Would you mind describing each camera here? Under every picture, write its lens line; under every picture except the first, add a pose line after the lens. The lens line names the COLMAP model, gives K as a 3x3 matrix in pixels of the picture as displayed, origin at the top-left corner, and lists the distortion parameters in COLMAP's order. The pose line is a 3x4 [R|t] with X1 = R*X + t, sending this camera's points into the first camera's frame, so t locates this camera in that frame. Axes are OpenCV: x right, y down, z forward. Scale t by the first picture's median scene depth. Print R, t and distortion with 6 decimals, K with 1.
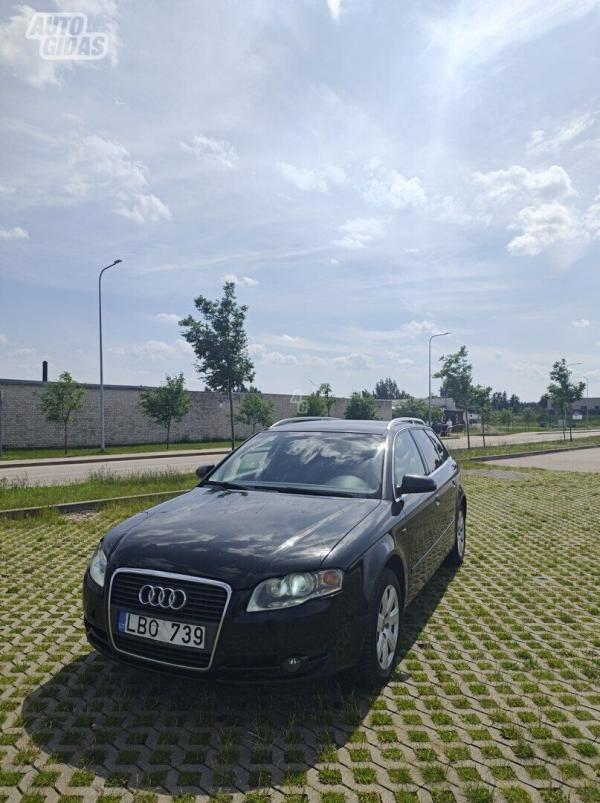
lens RADIAL K [[639.4, 0, 299.6], [0, 639.4, 439.2], [0, 0, 1]] dist [0.100496, -0.122322]
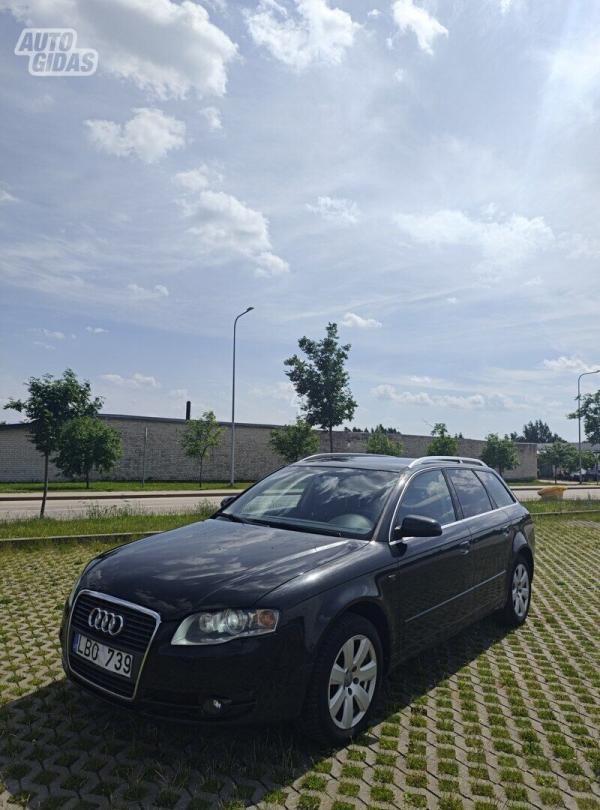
lens RADIAL K [[642.7, 0, 300.0], [0, 642.7, 405.0], [0, 0, 1]] dist [0.008354, 0.008776]
pose [[0.961638, 0.004716, -0.274283, 0.122224], [-0.037271, 0.992827, -0.113603, 0.003530], [0.271779, 0.119468, 0.954915, 0.024813]]
